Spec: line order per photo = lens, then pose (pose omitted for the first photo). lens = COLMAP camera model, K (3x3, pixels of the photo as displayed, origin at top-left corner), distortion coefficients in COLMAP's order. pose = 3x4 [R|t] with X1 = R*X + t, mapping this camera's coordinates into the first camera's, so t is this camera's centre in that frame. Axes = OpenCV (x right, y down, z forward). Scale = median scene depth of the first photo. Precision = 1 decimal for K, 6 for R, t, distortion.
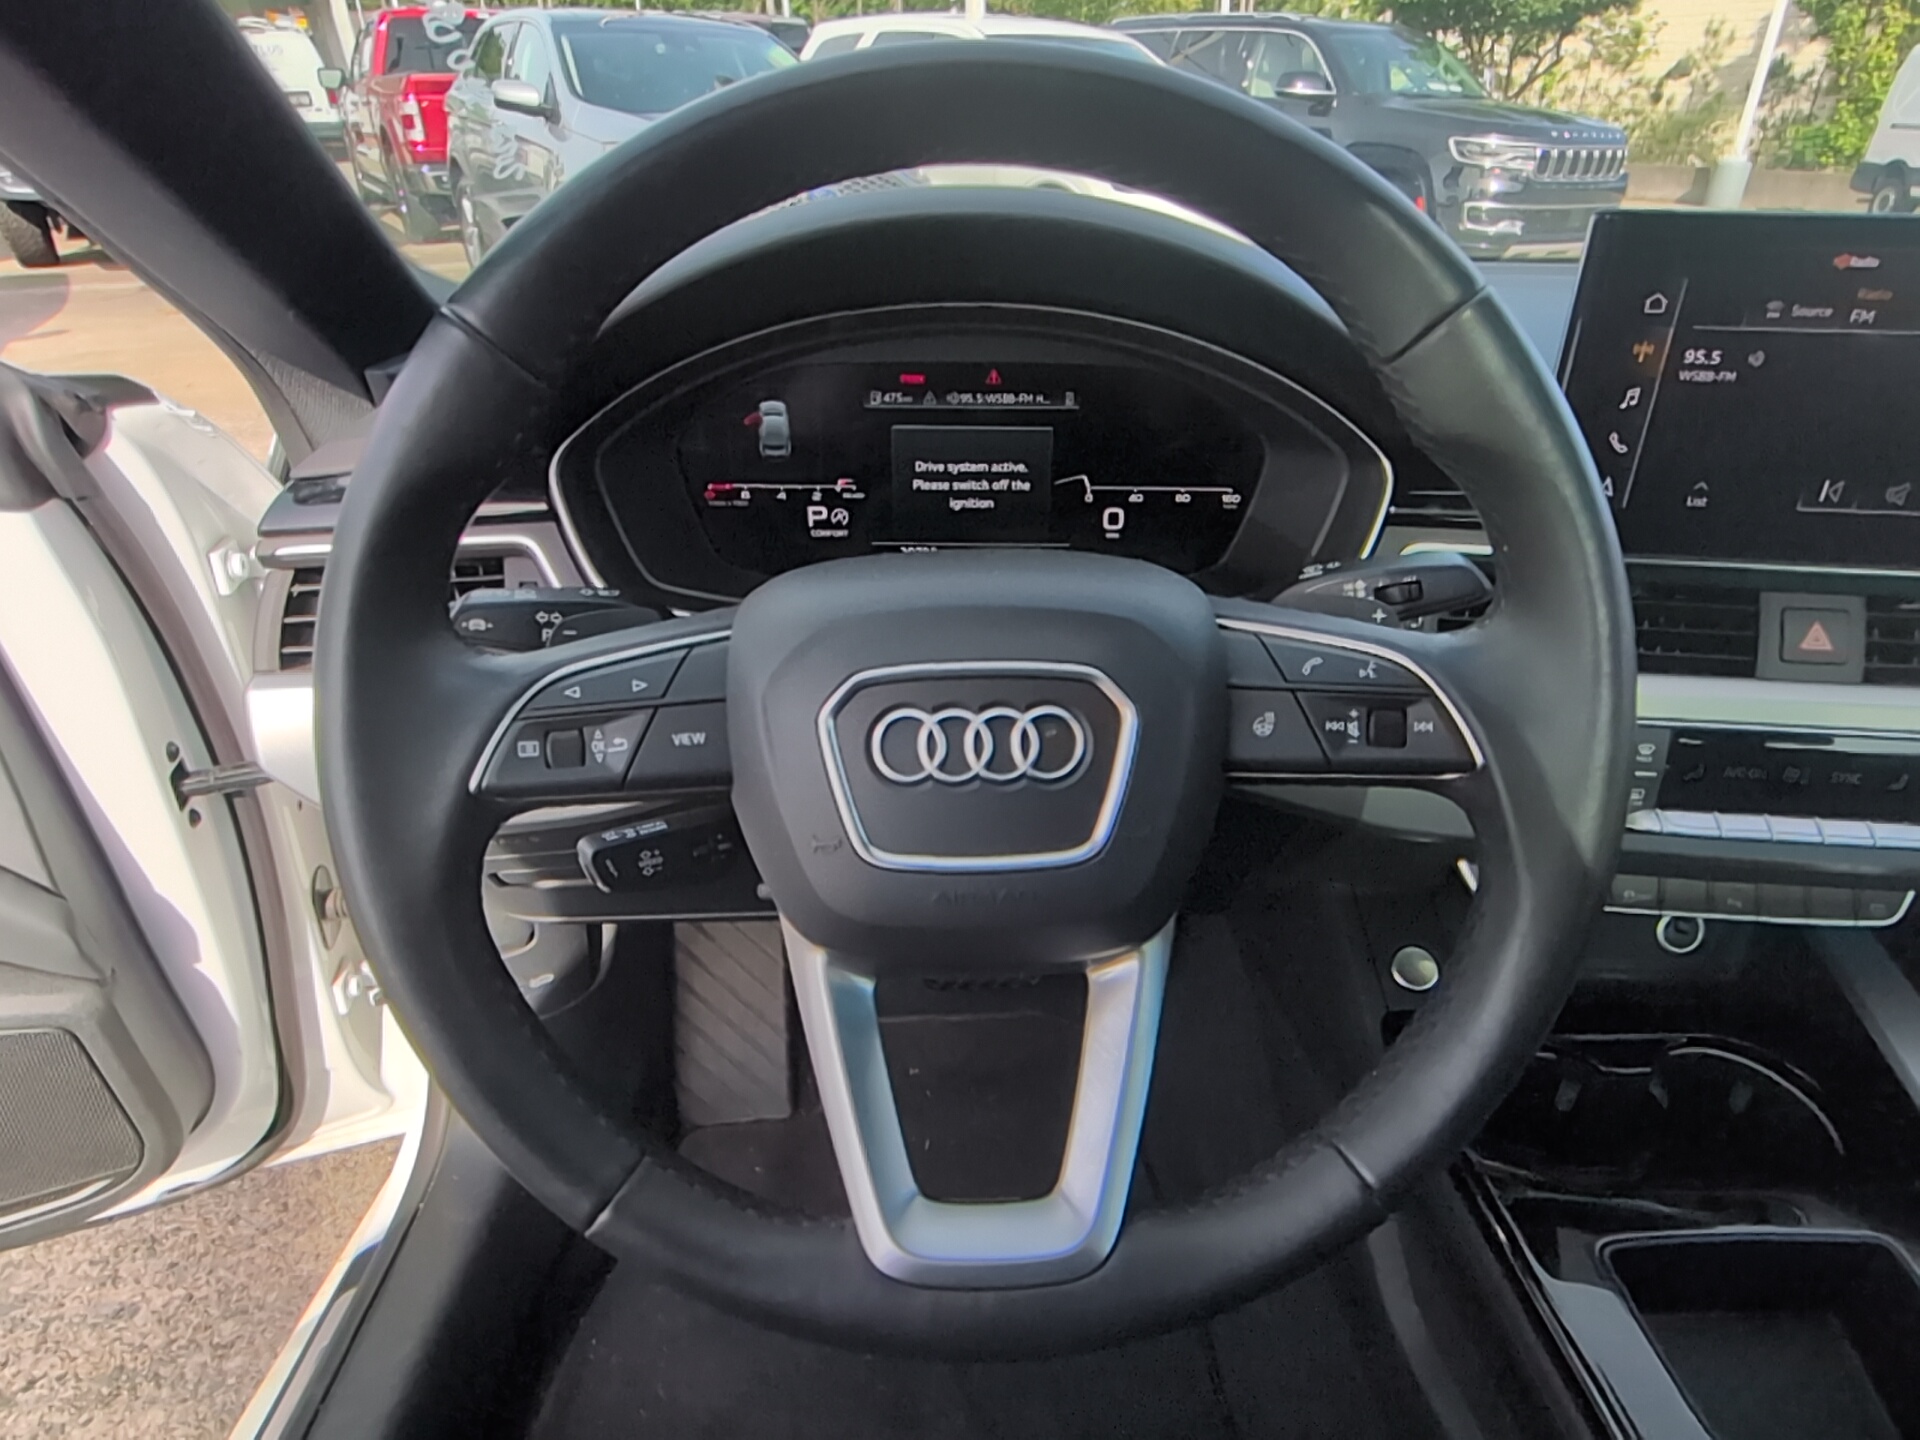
lens RADIAL K [[1088.5, 0, 960.5], [0, 1088.5, 736.7], [0, 0, 1]] dist [-0.000397, -0.003100]
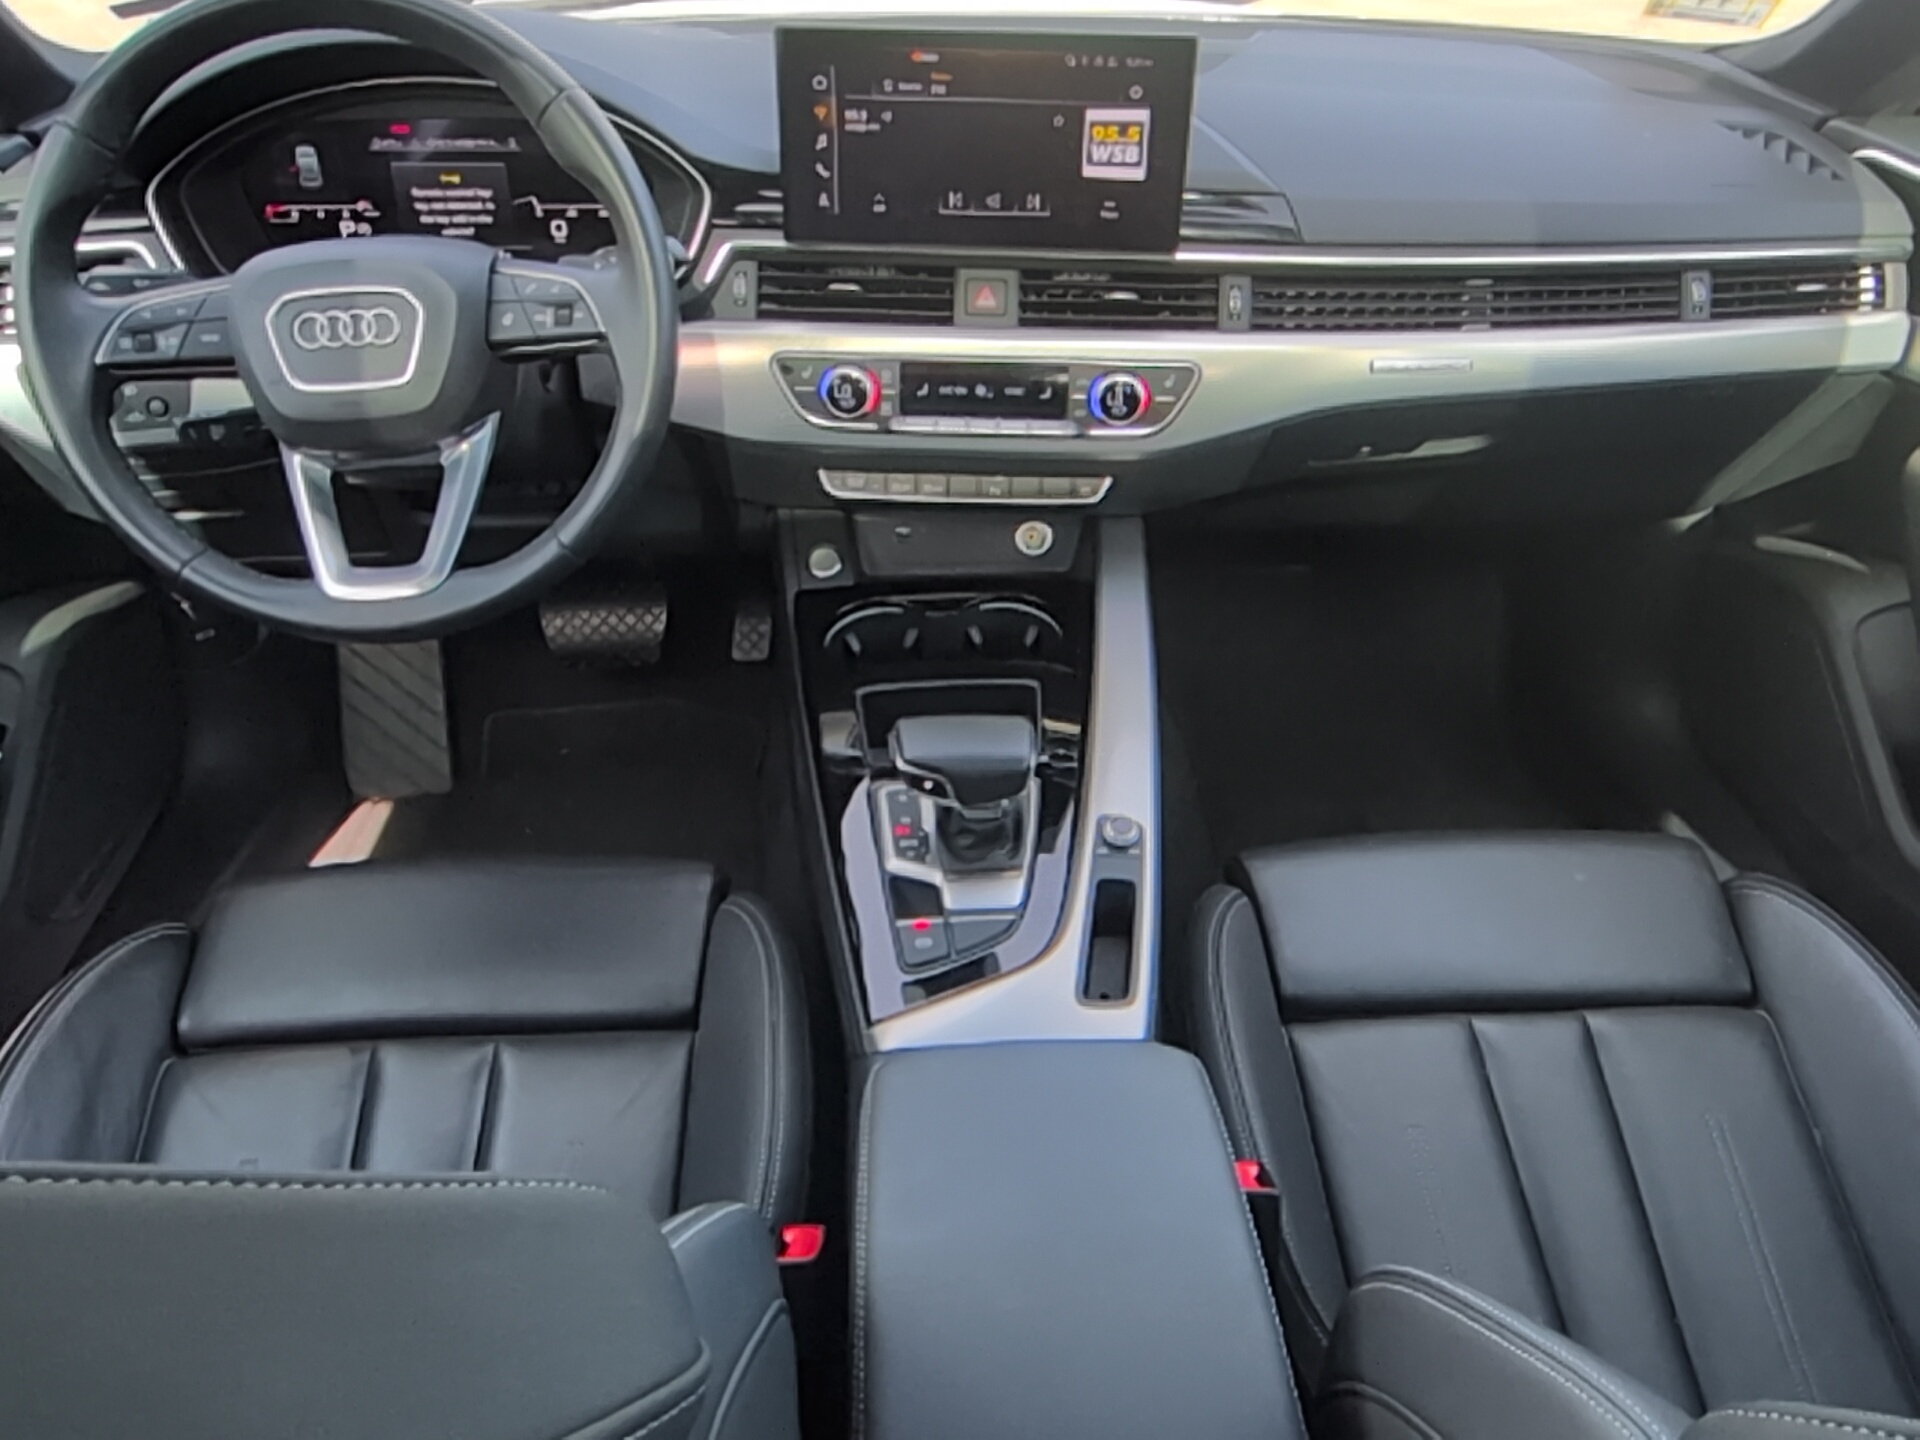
lens RADIAL K [[1506.6, 0, 965.7], [0, 1506.6, 778.0], [0, 0, 1]] dist [-0.000185, -0.001777]
pose [[0.998453, -0.029349, 0.047218, 0.582772], [0.023556, 0.992630, 0.118870, 0.307090], [-0.050358, -0.117574, 0.991786, -1.124576]]
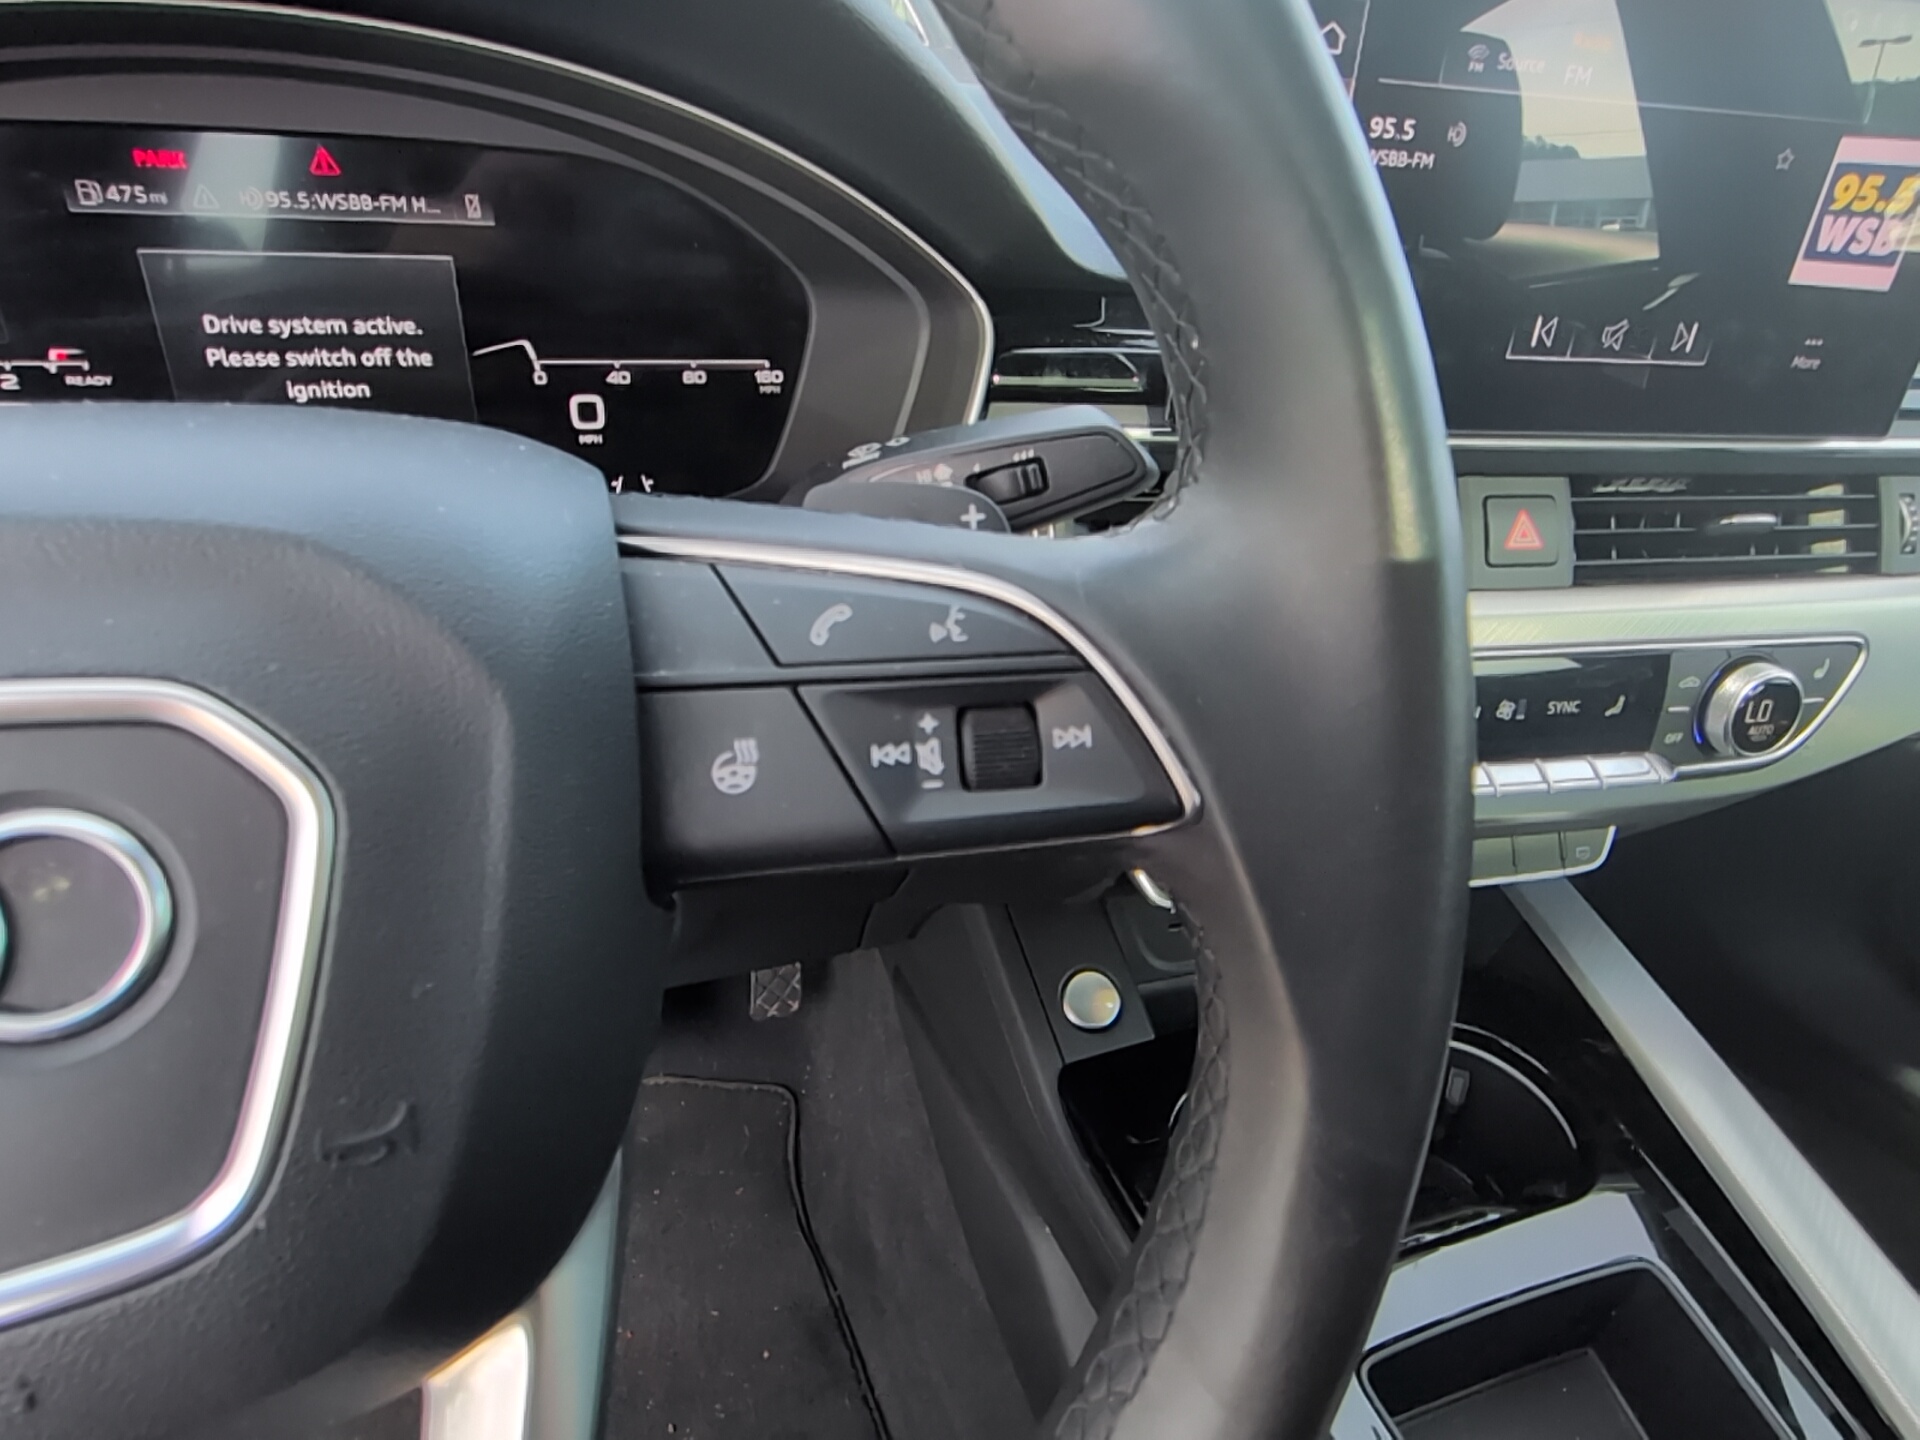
lens RADIAL K [[1088.5, 0, 964.0], [0, 1088.5, 739.5], [0, 0, 1]] dist [-0.000397, -0.003100]
pose [[0.948878, -0.111417, 0.295325, 0.145804], [0.101165, 0.993621, 0.049821, -0.021373], [-0.298992, -0.017397, 0.954097, 0.340983]]
